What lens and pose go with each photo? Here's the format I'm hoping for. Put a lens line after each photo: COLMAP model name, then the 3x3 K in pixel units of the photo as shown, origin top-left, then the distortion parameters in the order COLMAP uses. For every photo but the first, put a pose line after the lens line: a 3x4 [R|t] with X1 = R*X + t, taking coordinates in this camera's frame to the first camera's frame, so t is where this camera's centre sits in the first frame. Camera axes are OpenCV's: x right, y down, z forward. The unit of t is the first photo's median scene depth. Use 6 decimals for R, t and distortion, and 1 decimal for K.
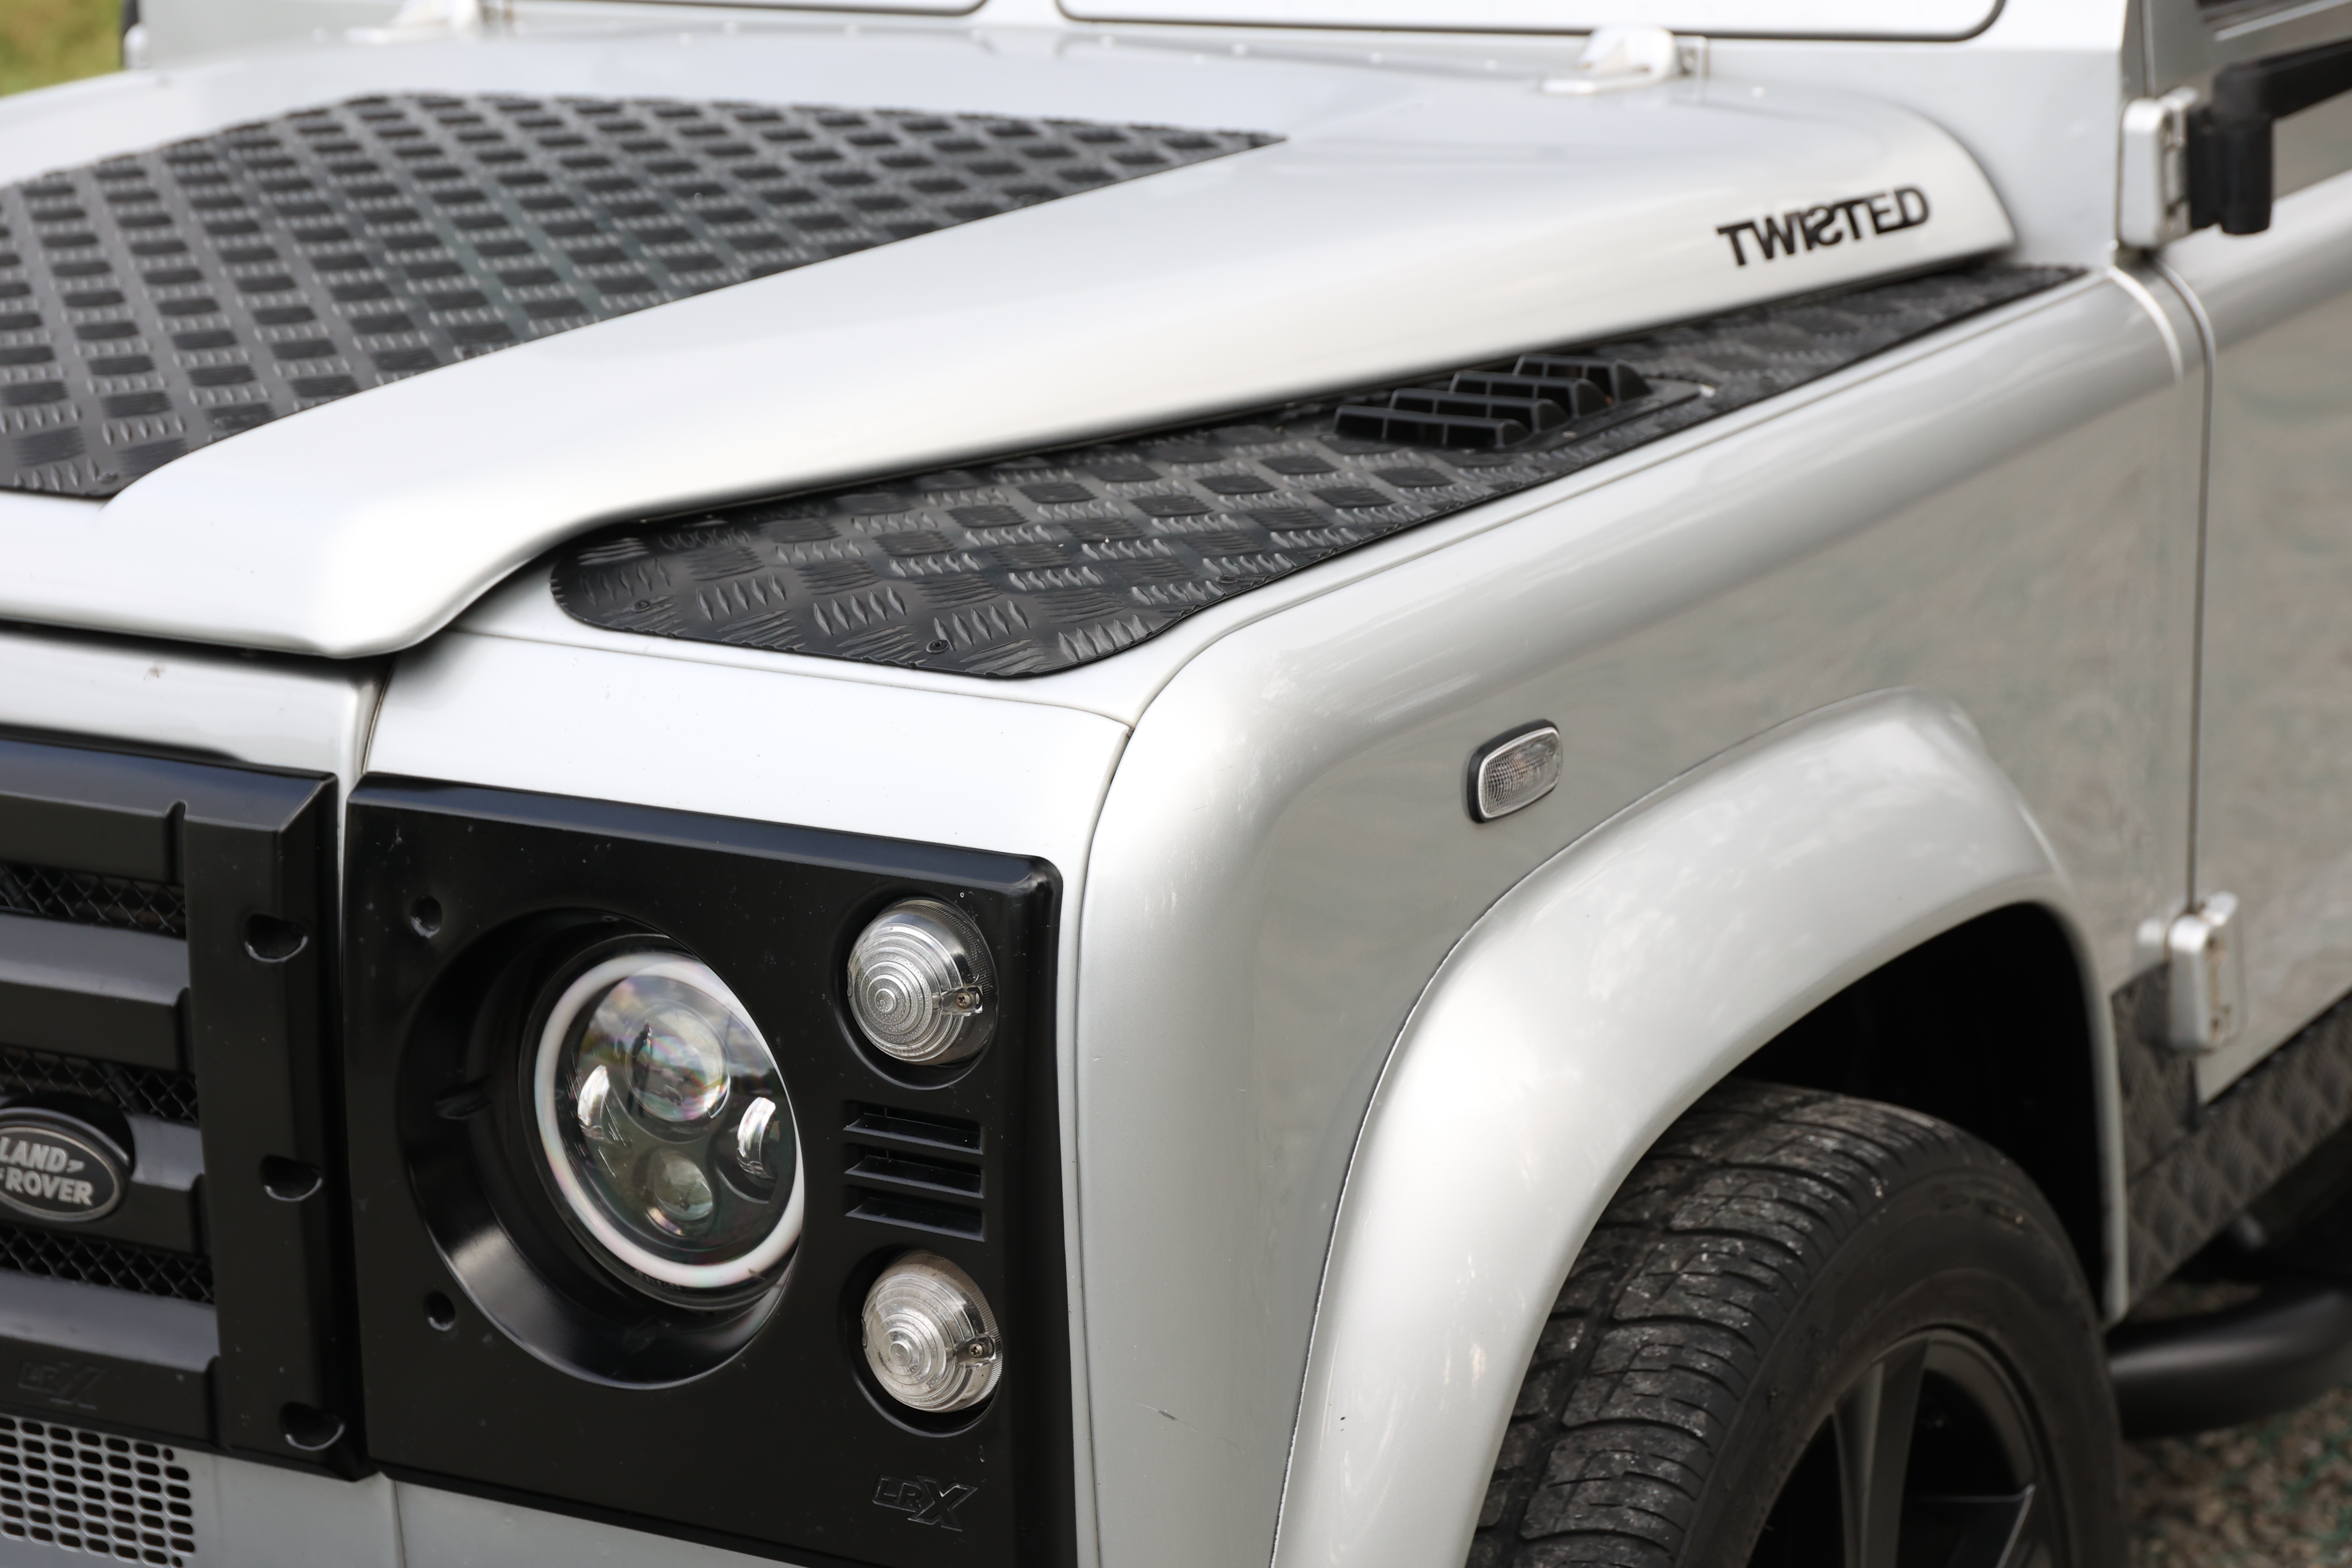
lens RADIAL K [[4827.0, 0, 1148.7], [0, 4827.0, 808.8], [0, 0, 1]] dist [0.338064, 0.378141]
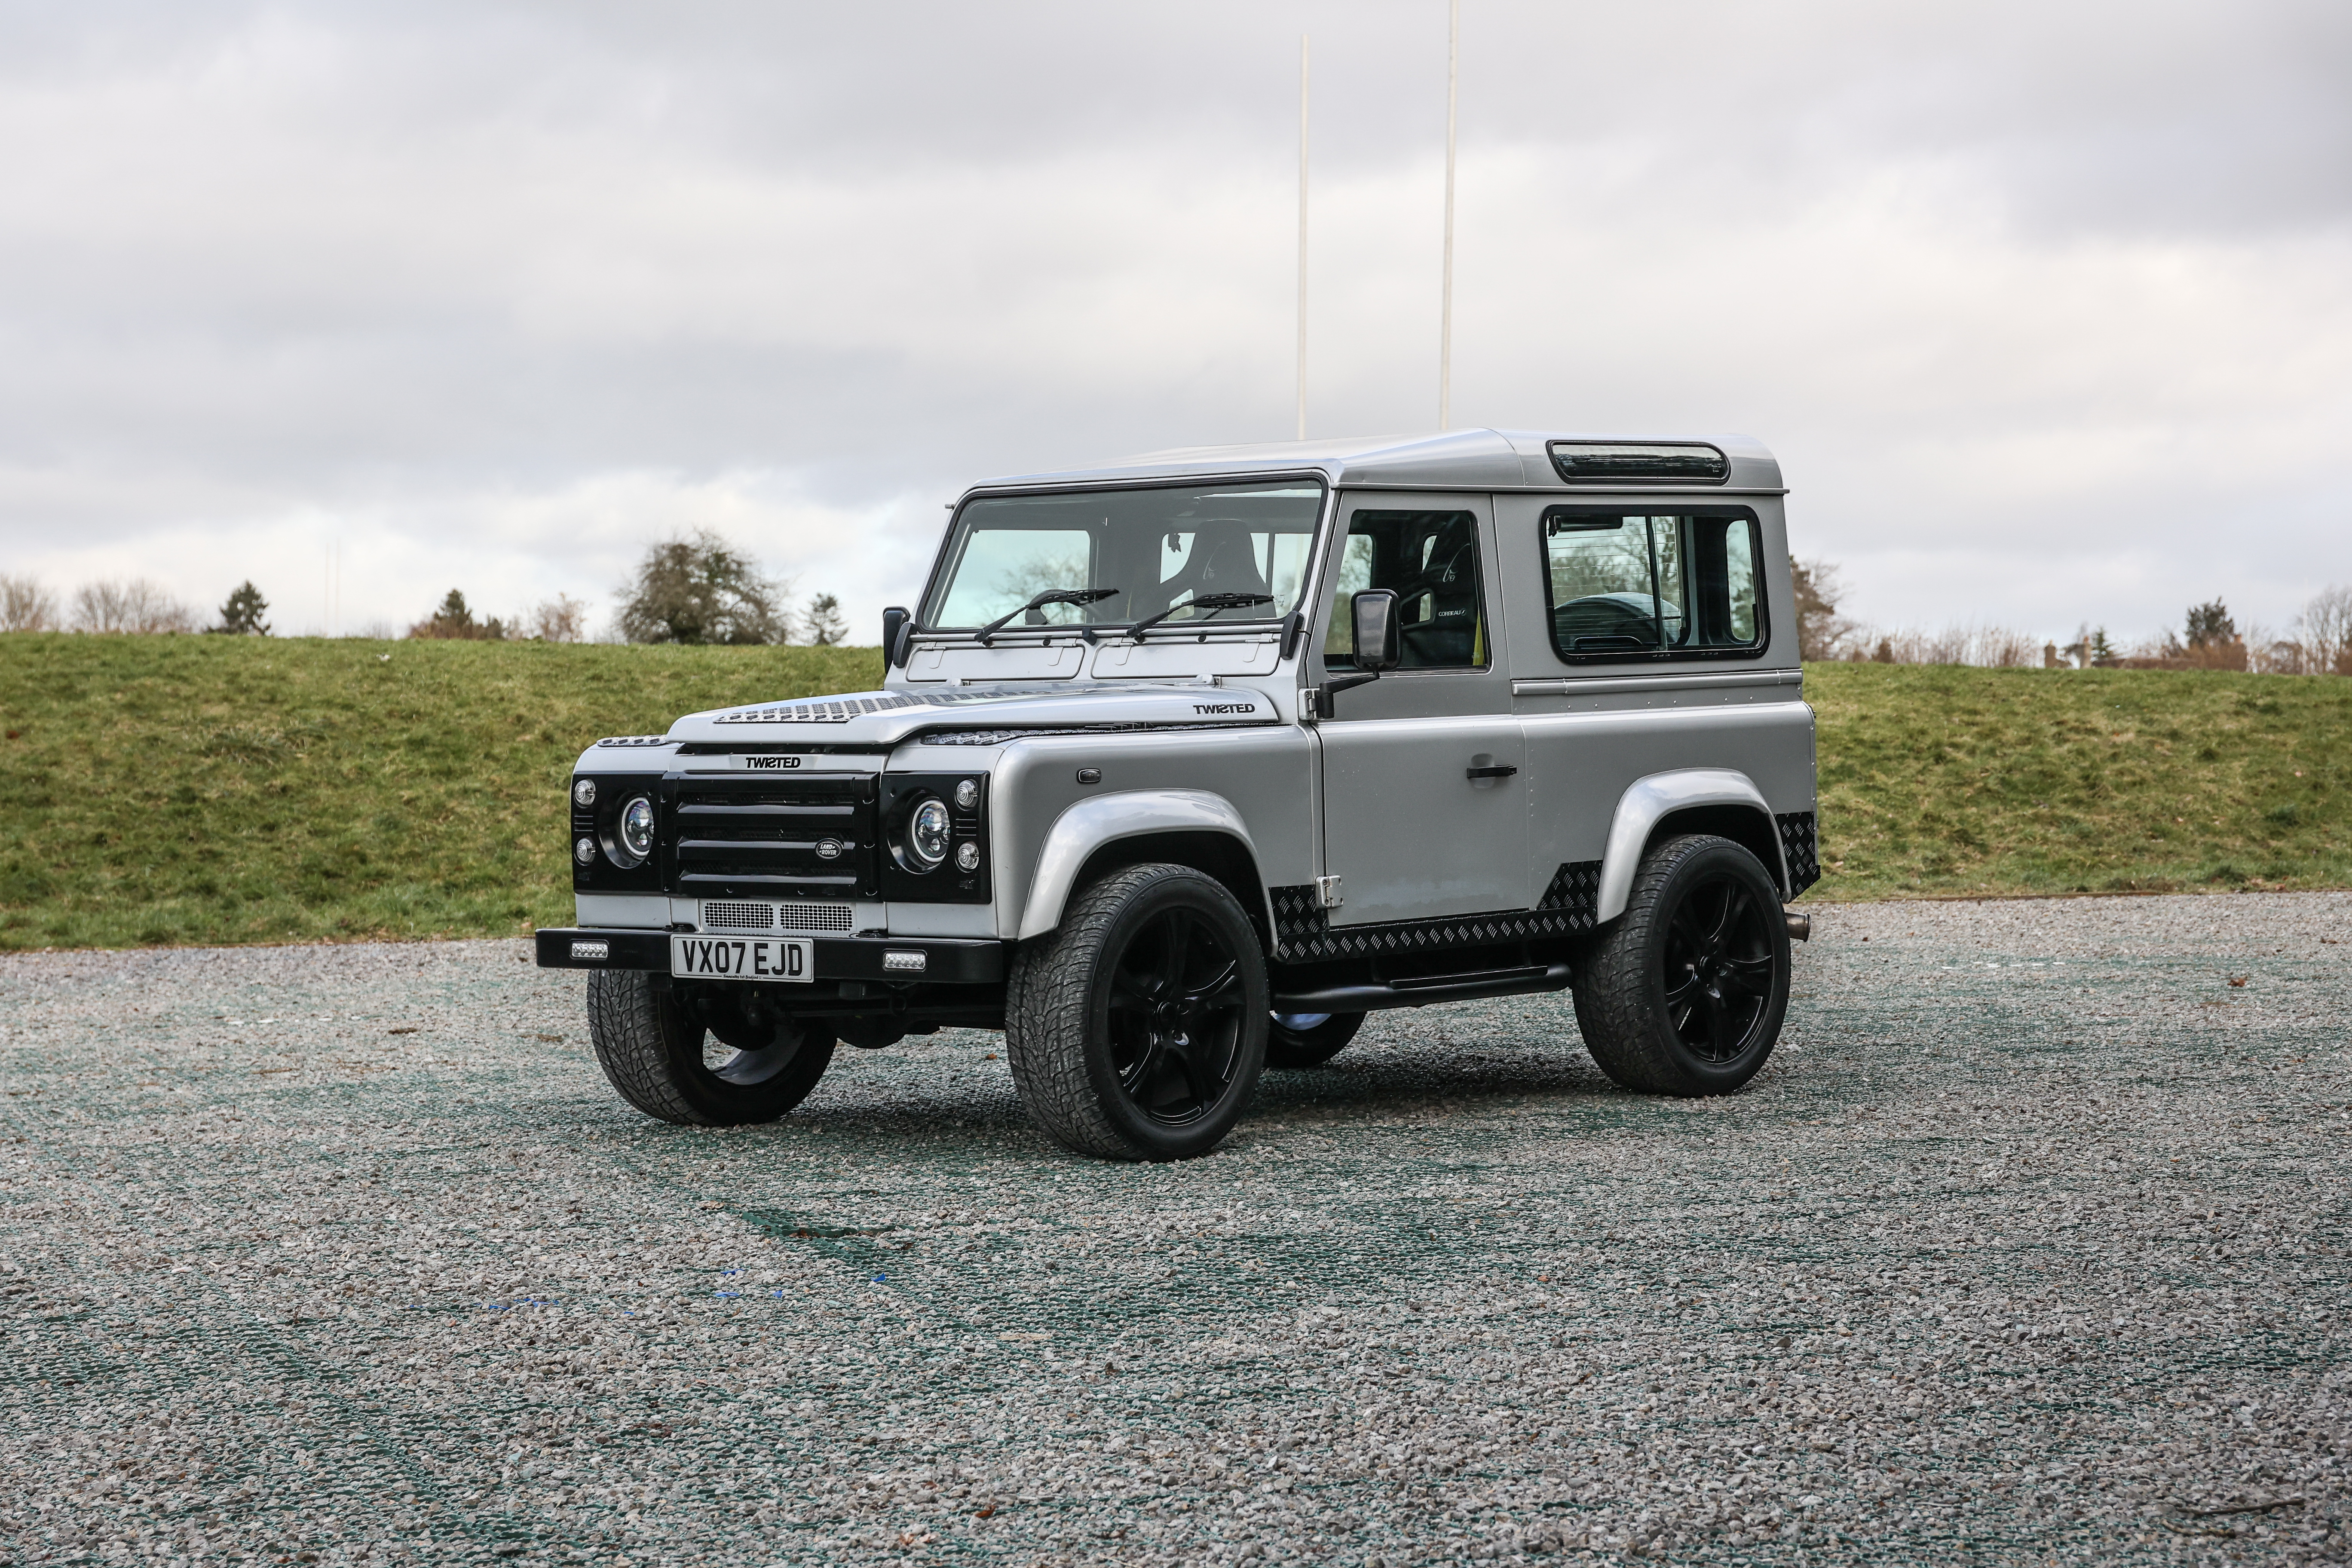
lens RADIAL K [[4642.9, 0, 1165.1], [0, 4642.9, 772.7], [0, 0, 1]] dist [0.347031, 0.246263]
pose [[0.983244, 0.007266, -0.182150, 1.085056], [-0.047093, 0.975413, -0.215296, 1.084058], [0.176107, 0.220266, 0.959411, -3.915126]]
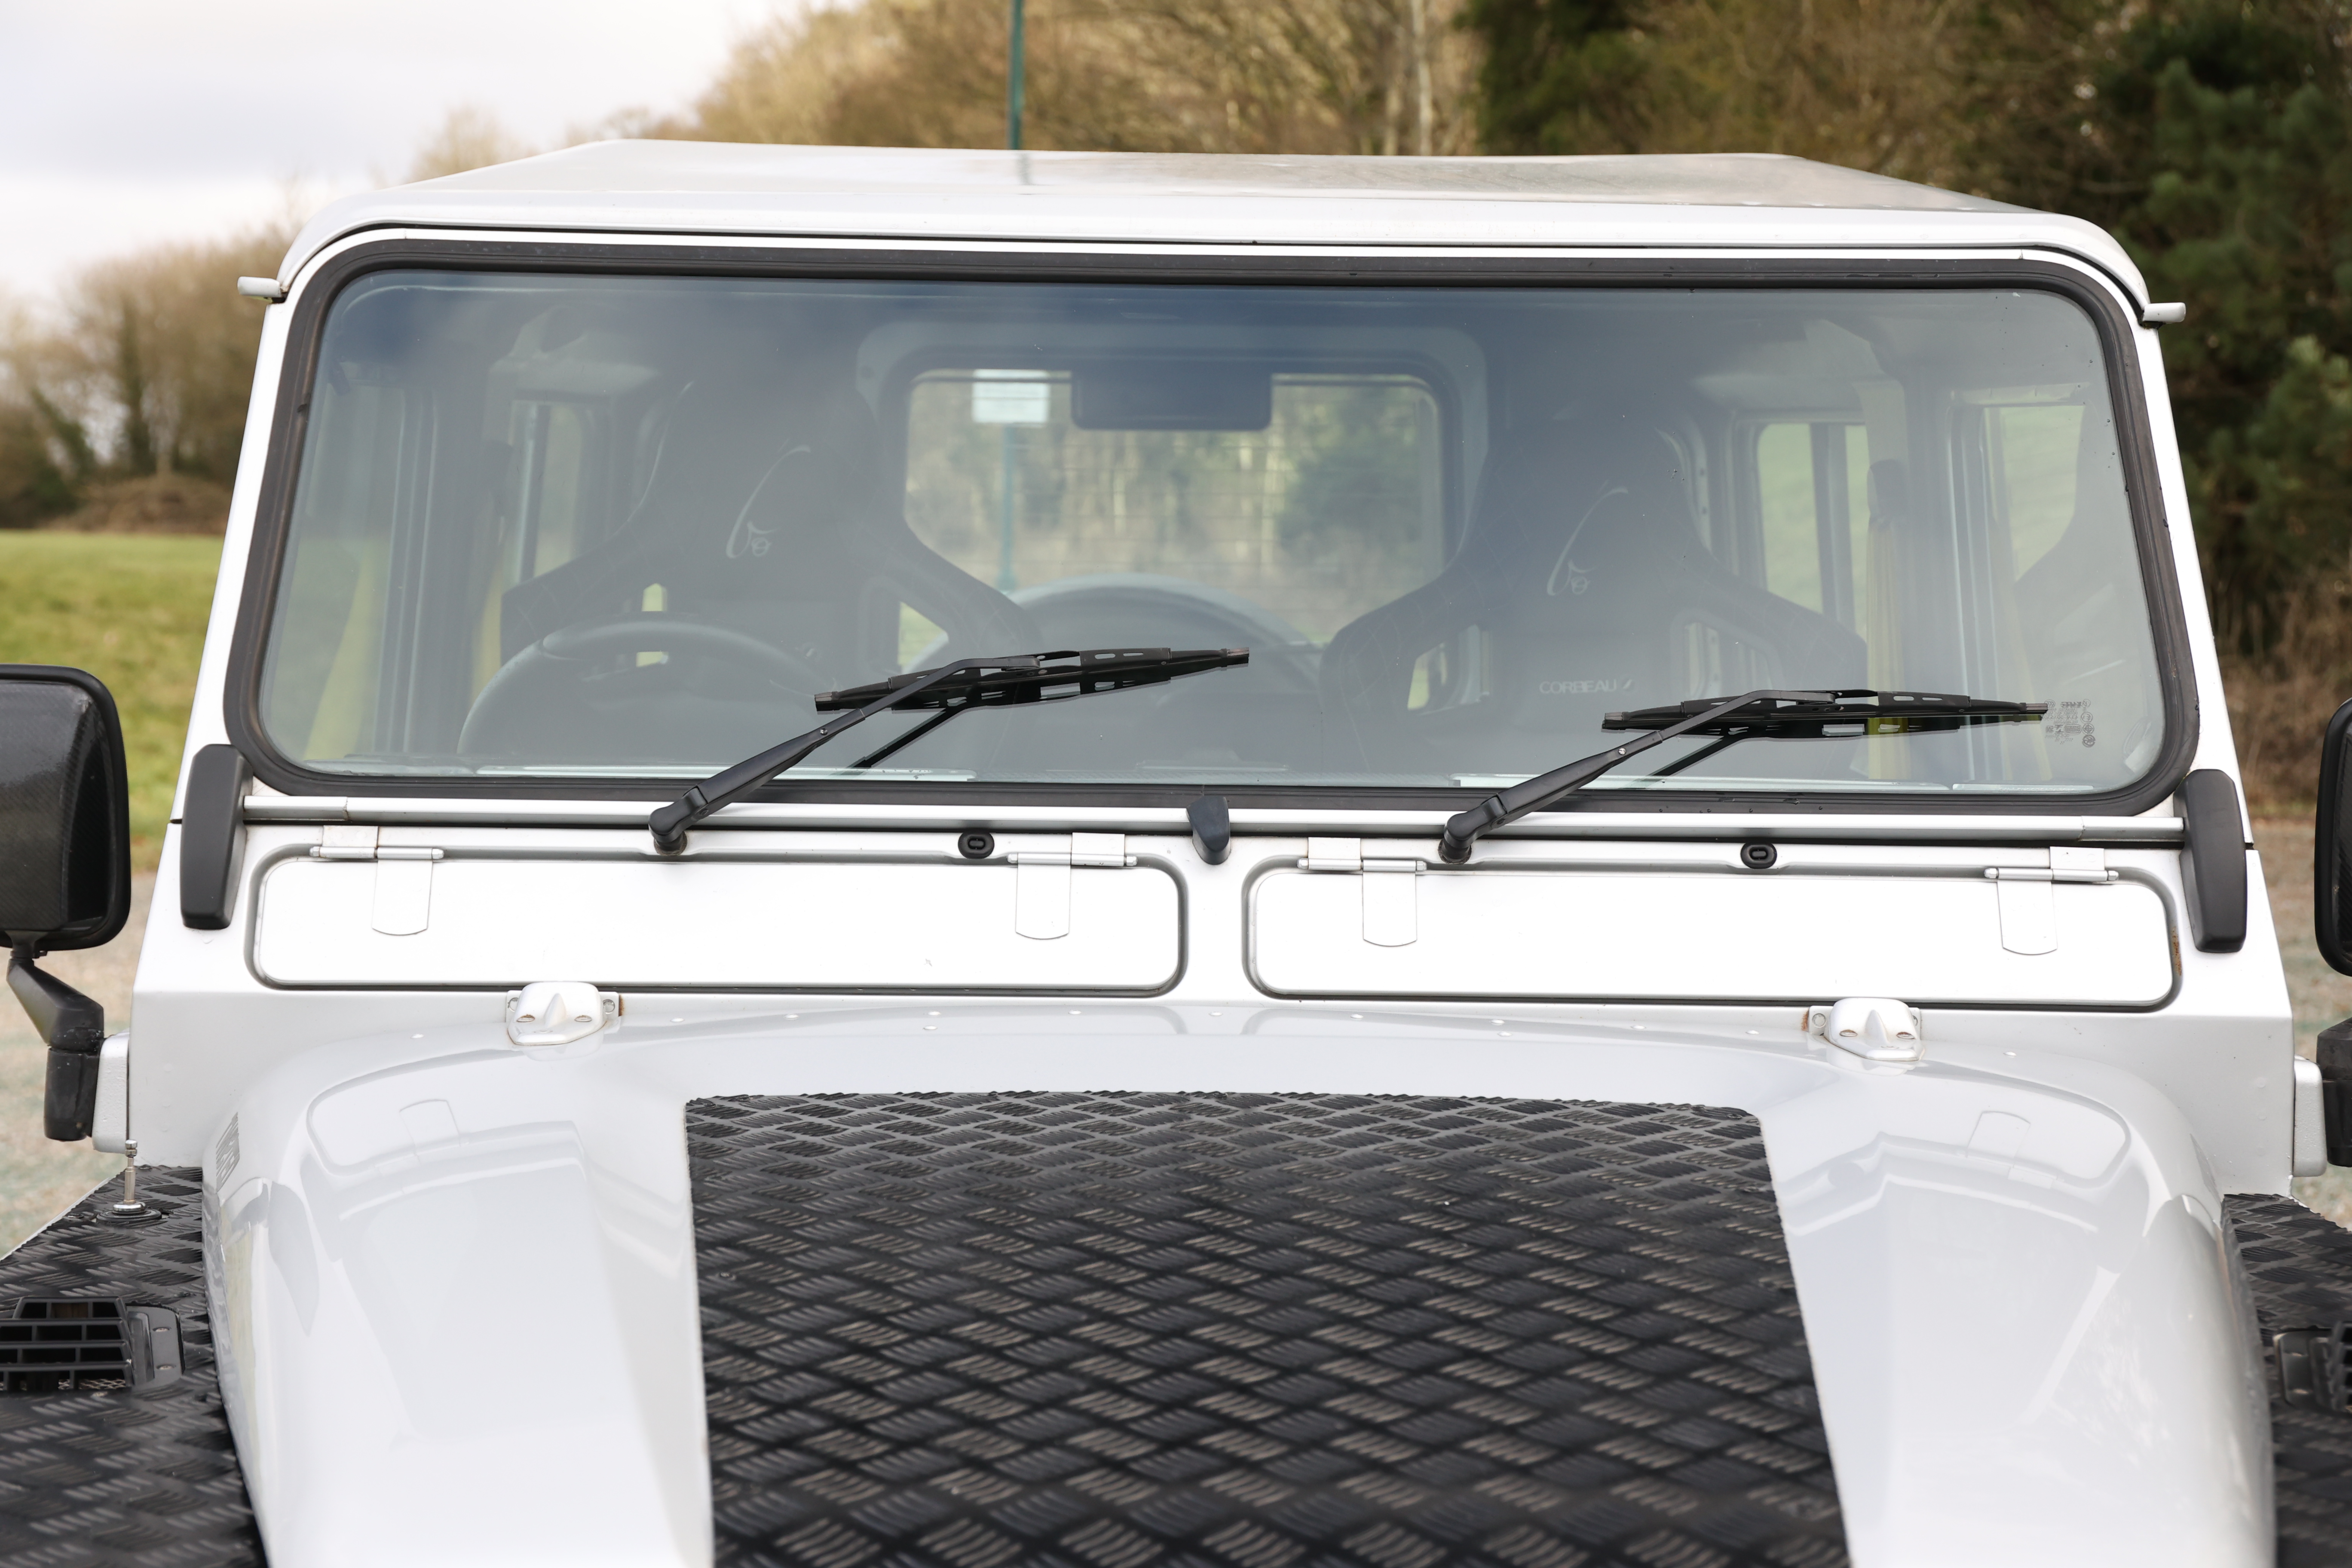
lens RADIAL K [[3985.5, 0, 1178.0], [0, 3985.5, 760.2], [0, 0, 1]] dist [0.233506, 0.288771]
pose [[0.848999, -0.005208, 0.528368, -0.722714], [0.098665, 0.983927, -0.148840, -0.118903], [-0.519100, 0.178497, 0.835867, 0.366872]]
